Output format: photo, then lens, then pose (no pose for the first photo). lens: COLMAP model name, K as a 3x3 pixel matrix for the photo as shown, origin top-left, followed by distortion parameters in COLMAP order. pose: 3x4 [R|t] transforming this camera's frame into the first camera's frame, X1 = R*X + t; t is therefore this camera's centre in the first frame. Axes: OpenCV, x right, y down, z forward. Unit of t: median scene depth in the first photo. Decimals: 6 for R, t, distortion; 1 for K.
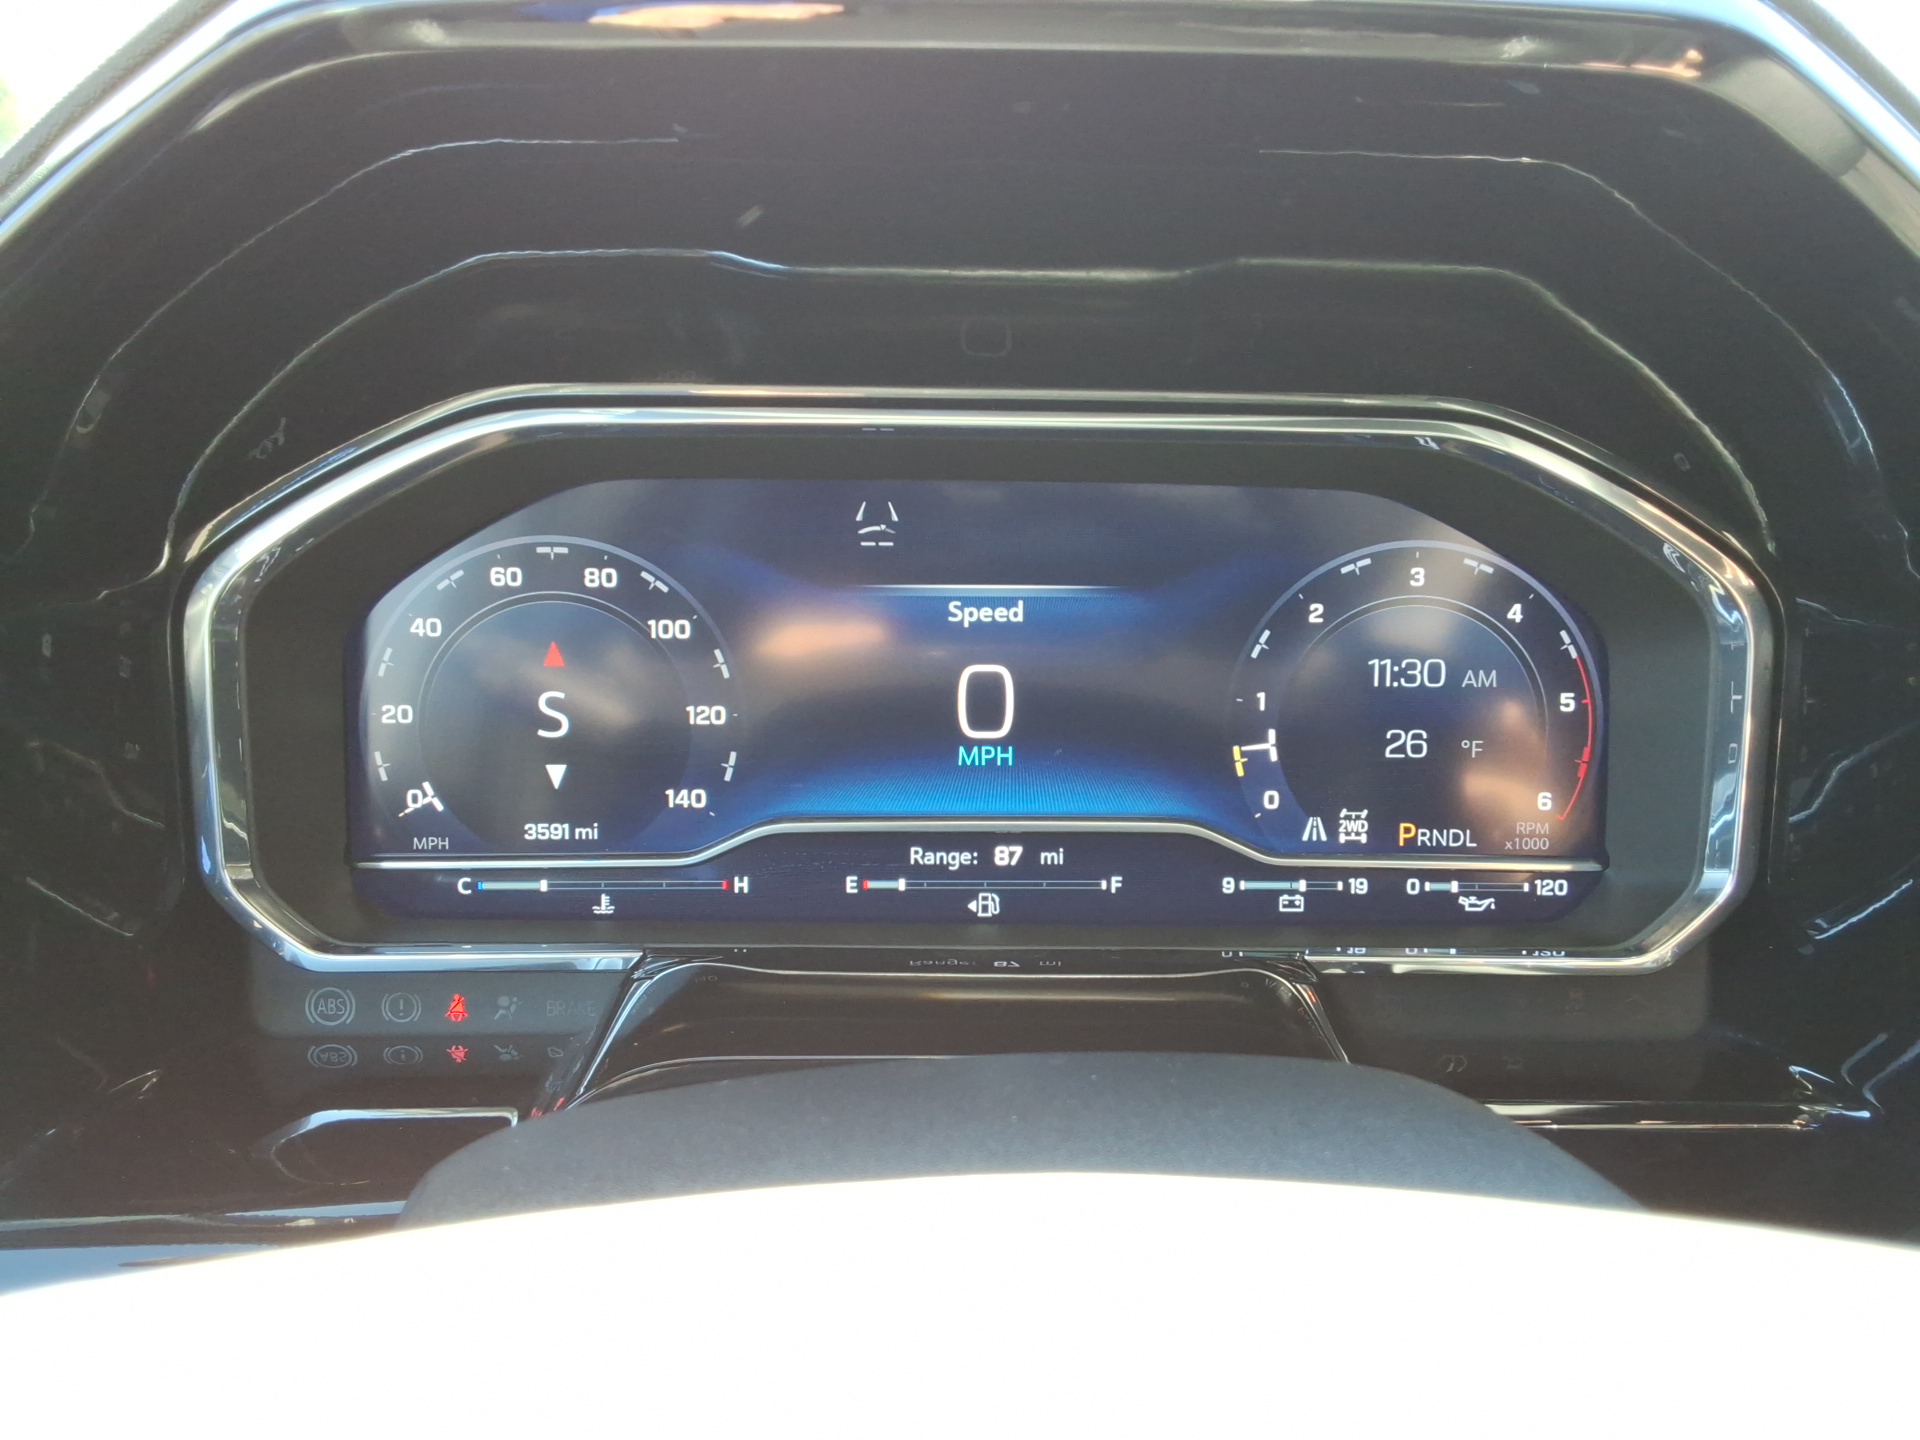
lens RADIAL K [[1538.4, 0, 976.2], [0, 1538.4, 699.5], [0, 0, 1]] dist [0.118615, -0.190457]
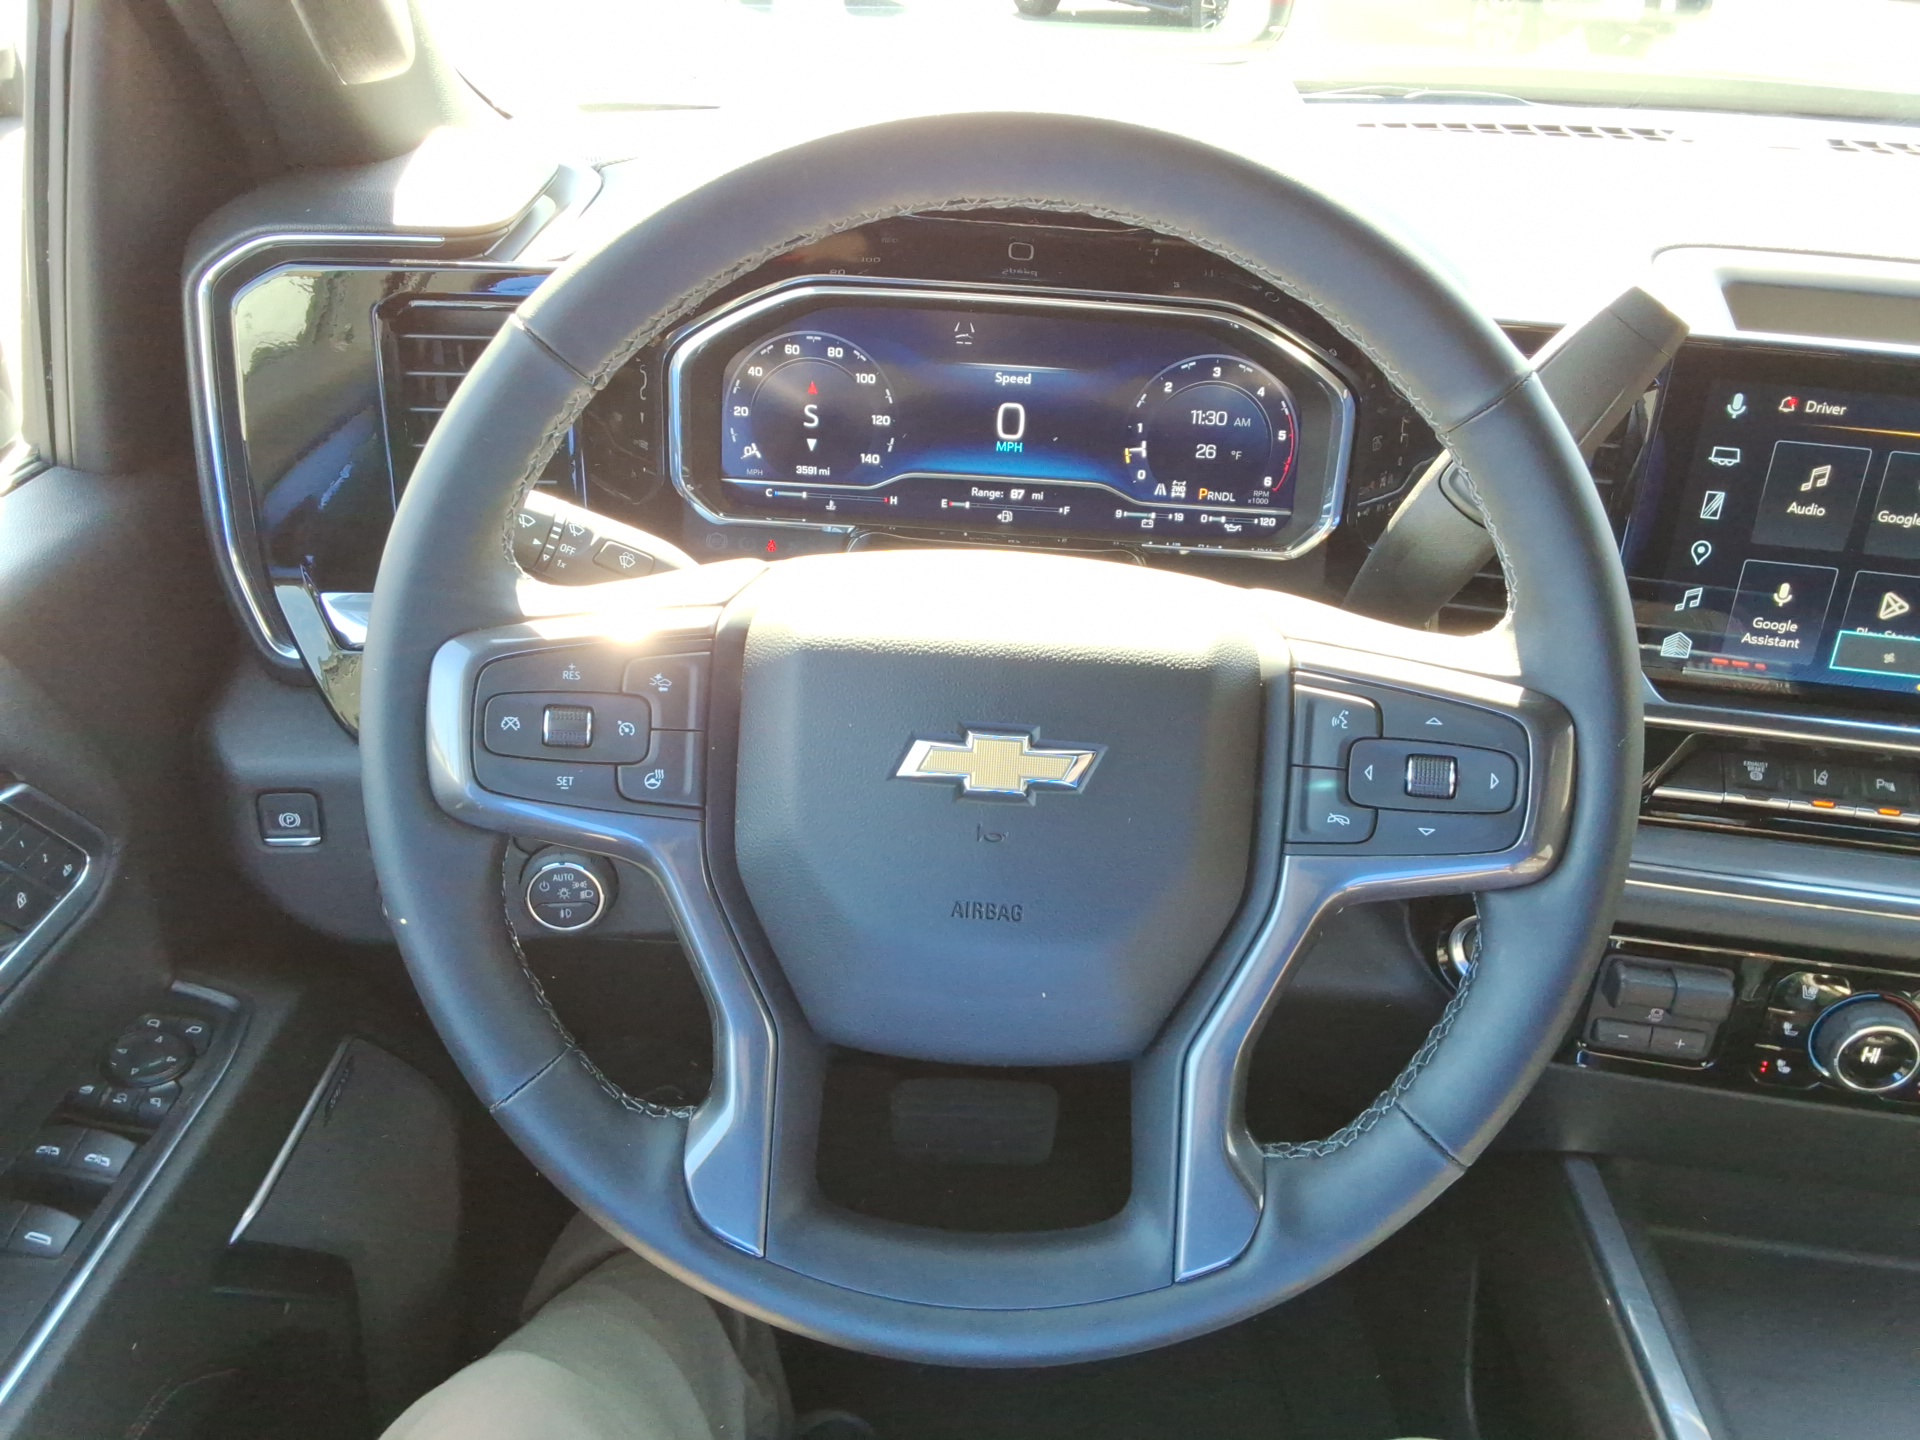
lens RADIAL K [[1538.4, 0, 976.2], [0, 1538.4, 699.5], [0, 0, 1]] dist [0.118615, -0.190457]
pose [[0.997729, 0.061169, -0.028207, 0.042191], [-0.053139, 0.972102, 0.228460, -0.110046], [0.041395, -0.226442, 0.973145, -1.174343]]
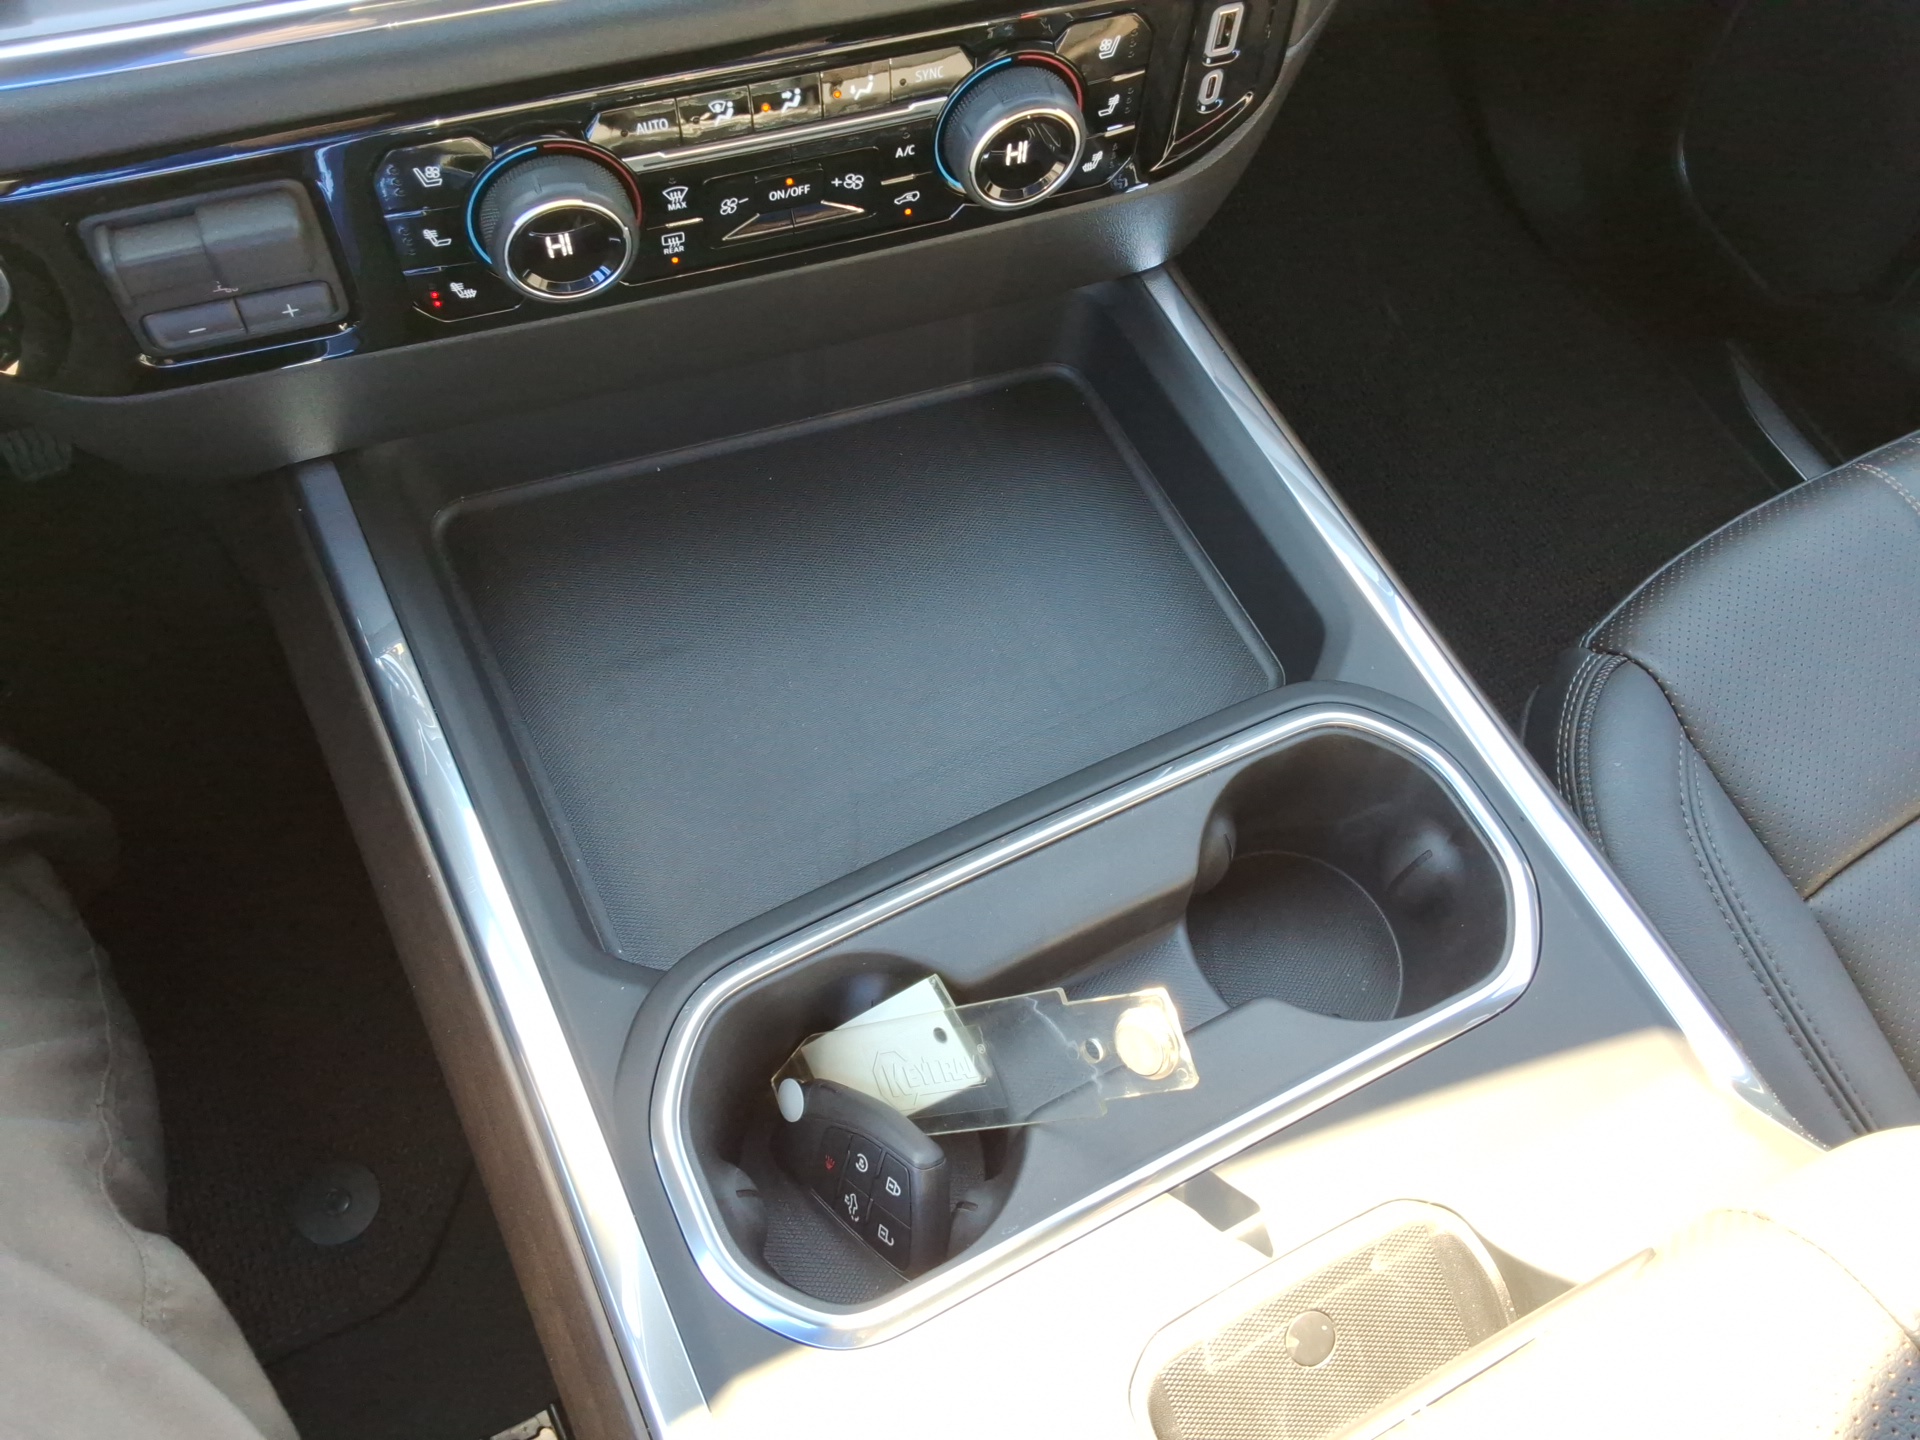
lens RADIAL K [[1530.8, 0, 971.7], [0, 1530.8, 699.5], [0, 0, 1]] dist [0.131215, -0.192106]
pose [[0.896052, -0.353776, 0.268204, 0.930600], [0.037713, 0.662607, 0.748017, 0.031734], [-0.442345, -0.660148, 0.607072, -0.482916]]
